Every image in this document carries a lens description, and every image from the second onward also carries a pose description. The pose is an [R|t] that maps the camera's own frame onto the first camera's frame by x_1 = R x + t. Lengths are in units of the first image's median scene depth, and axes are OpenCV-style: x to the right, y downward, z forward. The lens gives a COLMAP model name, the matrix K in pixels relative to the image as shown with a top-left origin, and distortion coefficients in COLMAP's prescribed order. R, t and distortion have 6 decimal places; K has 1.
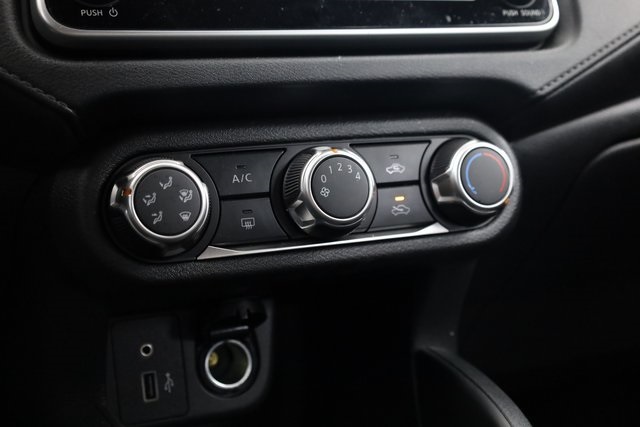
lens RADIAL K [[900.7, 0, 320.0], [0, 900.7, 213.5], [0, 0, 1]] dist [-0.016604, -0.040871]
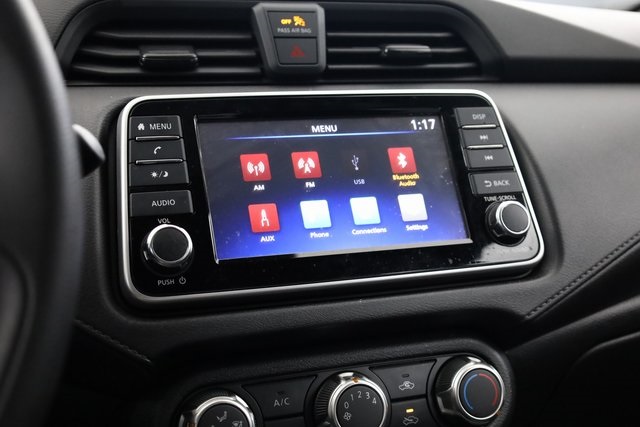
lens RADIAL K [[900.7, 0, 320.0], [0, 900.7, 213.5], [0, 0, 1]] dist [-0.016604, -0.040871]
pose [[0.998651, 0.002591, -0.051866, 0.029041], [-0.005578, 0.998328, -0.057529, -0.213779], [0.051631, 0.057740, 0.996996, -0.244125]]
